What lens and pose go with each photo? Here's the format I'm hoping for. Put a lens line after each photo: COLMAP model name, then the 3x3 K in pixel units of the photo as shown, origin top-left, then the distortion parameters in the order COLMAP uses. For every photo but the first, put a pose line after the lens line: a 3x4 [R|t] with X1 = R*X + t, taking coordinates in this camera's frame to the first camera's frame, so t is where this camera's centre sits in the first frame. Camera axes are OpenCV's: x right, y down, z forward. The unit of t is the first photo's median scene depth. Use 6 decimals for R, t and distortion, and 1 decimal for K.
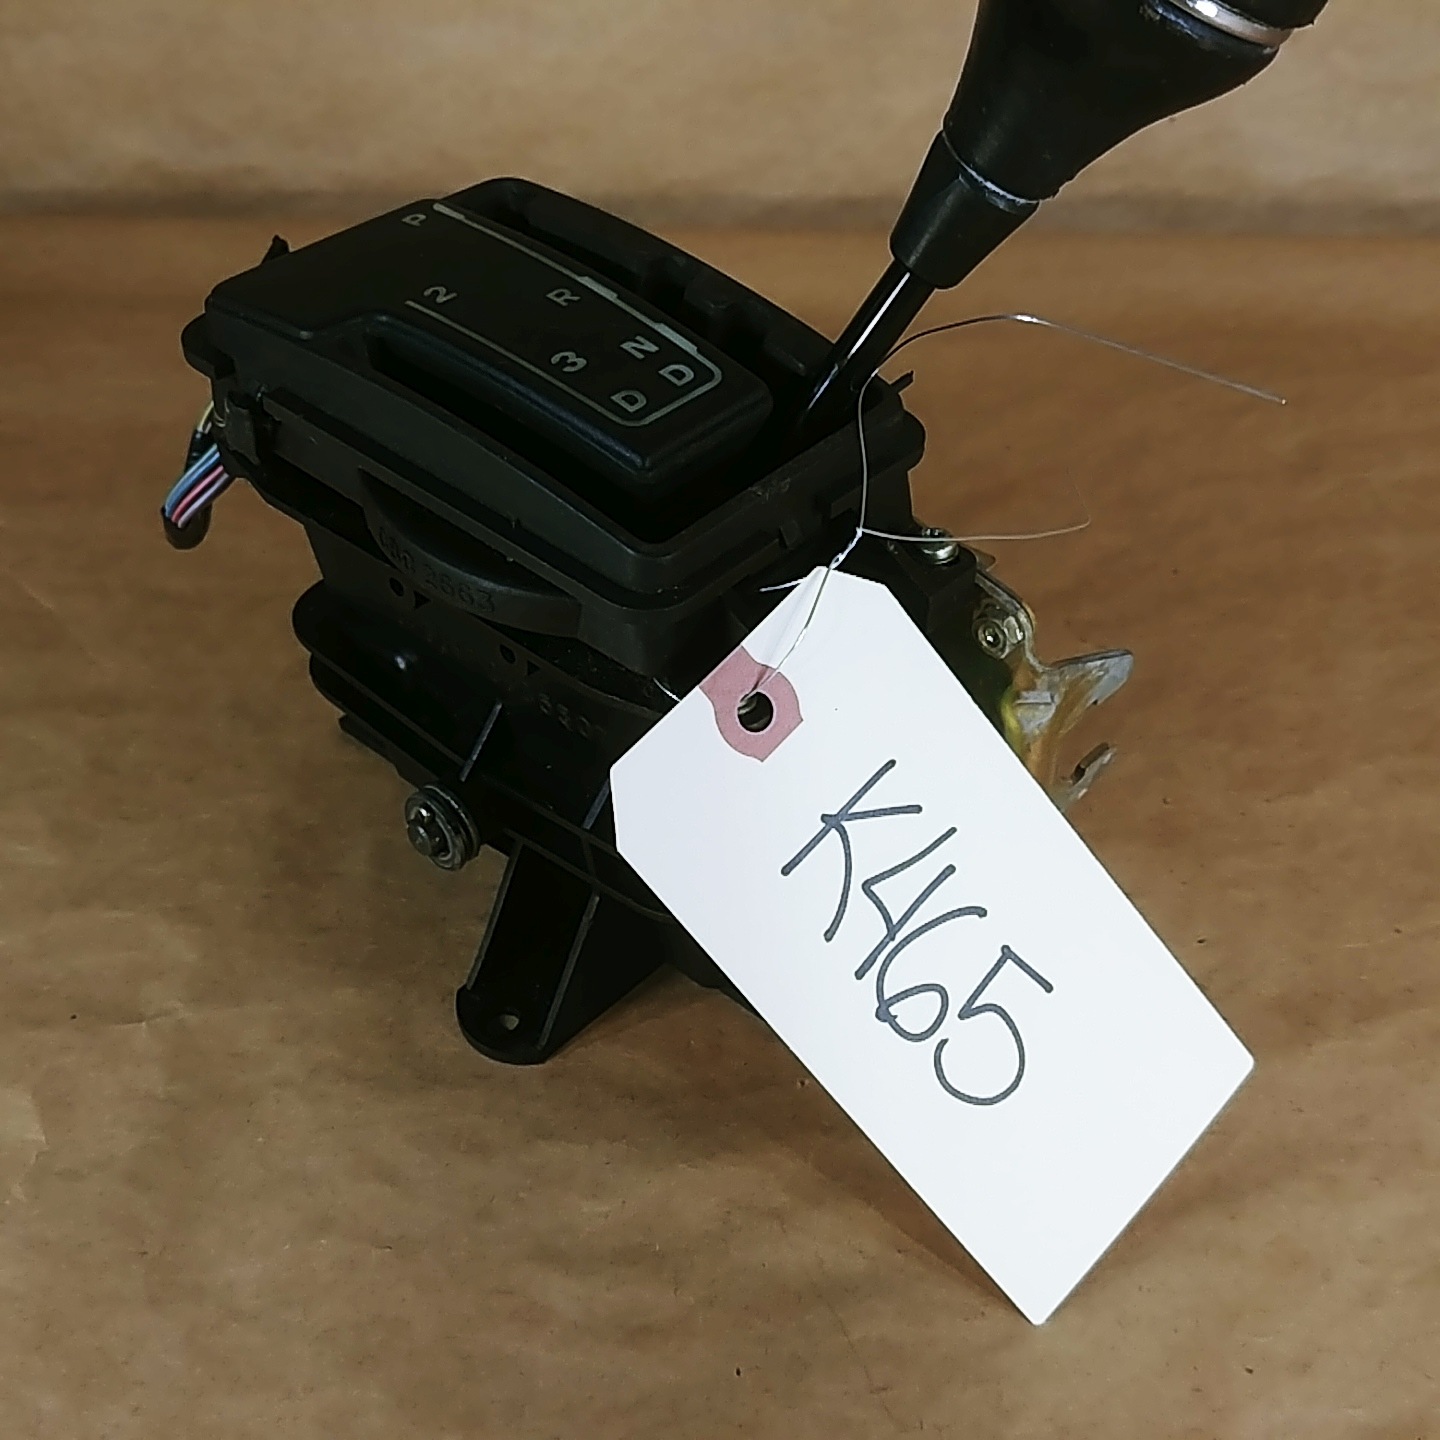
lens RADIAL K [[1670.6, 0, 764.3], [0, 1670.6, 719.3], [0, 0, 1]] dist [0.072984, -0.151159]
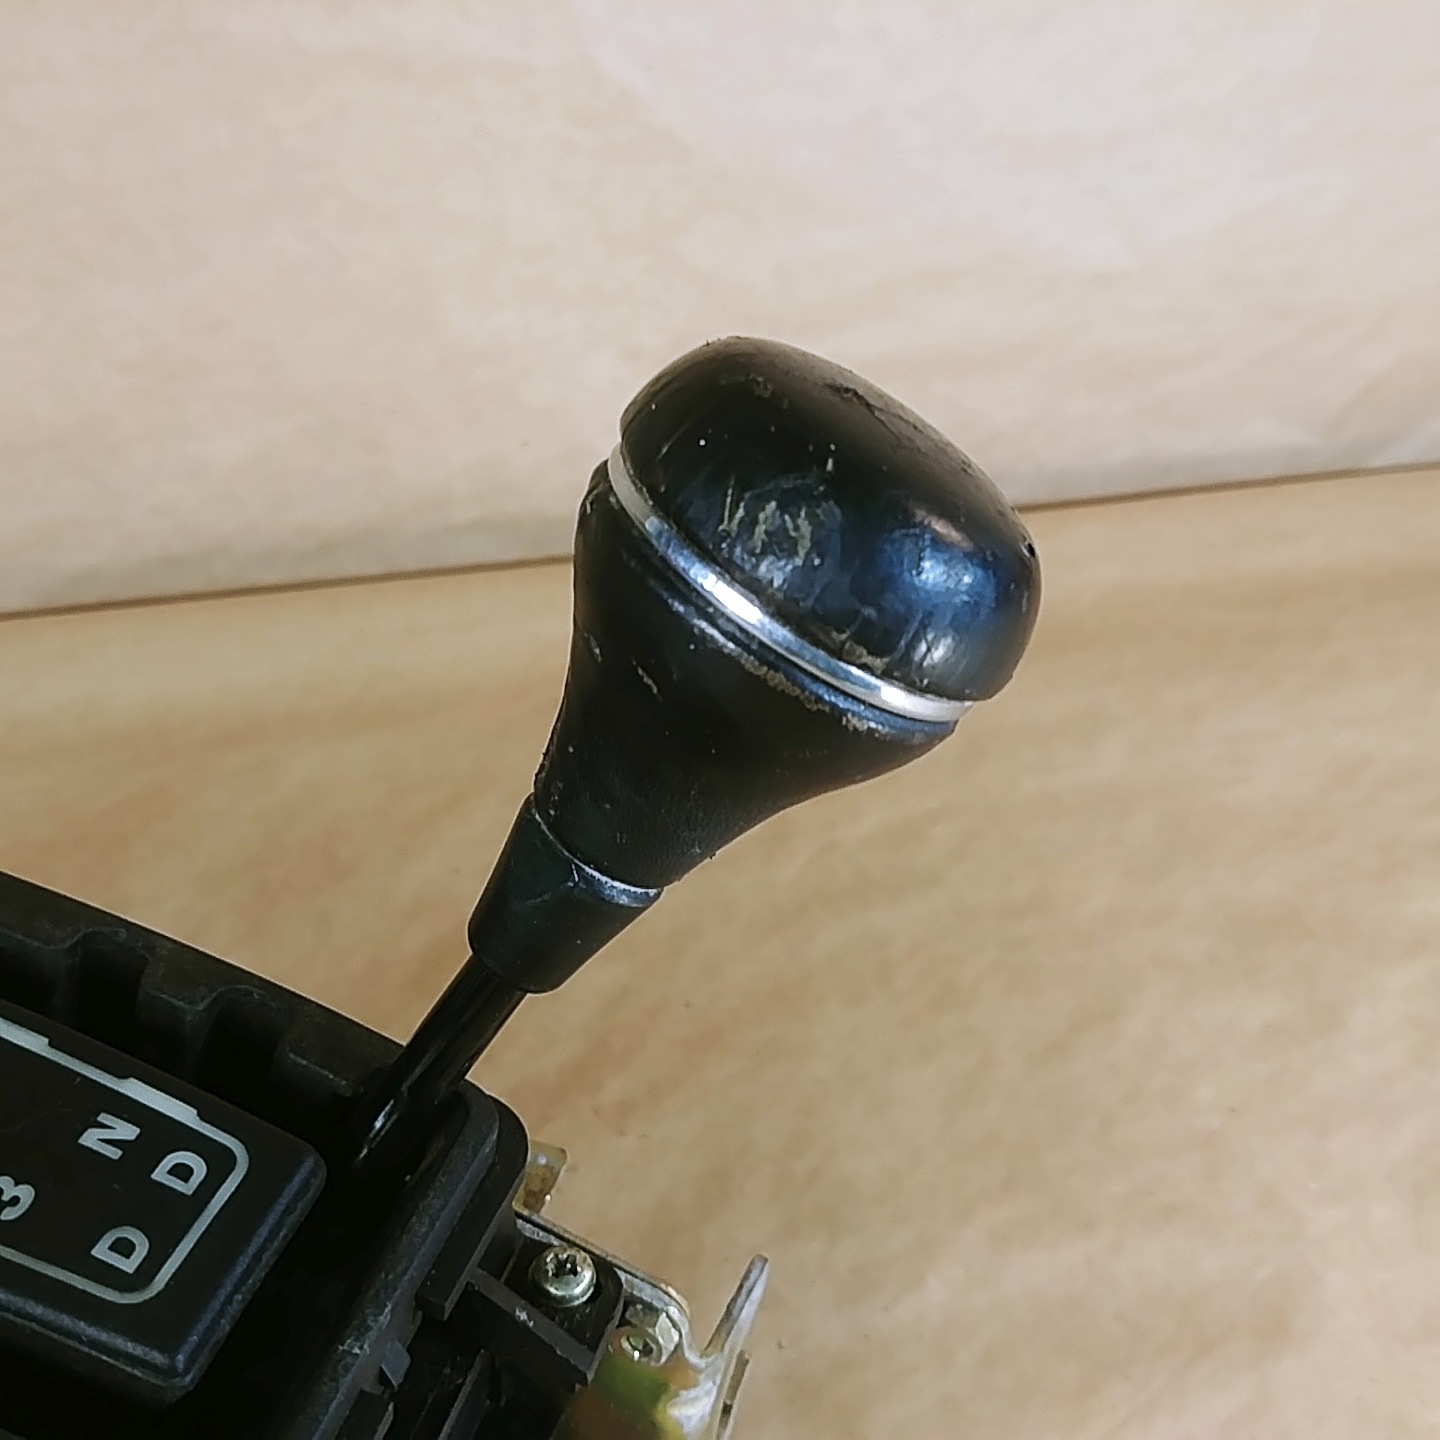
lens RADIAL K [[1670.6, 0, 764.3], [0, 1670.6, 719.3], [0, 0, 1]] dist [0.072984, -0.151159]
pose [[0.900663, -0.158379, 0.404625, -0.084269], [0.193173, 0.980068, -0.046368, -0.301910], [-0.389217, 0.119925, 0.913306, 0.255299]]
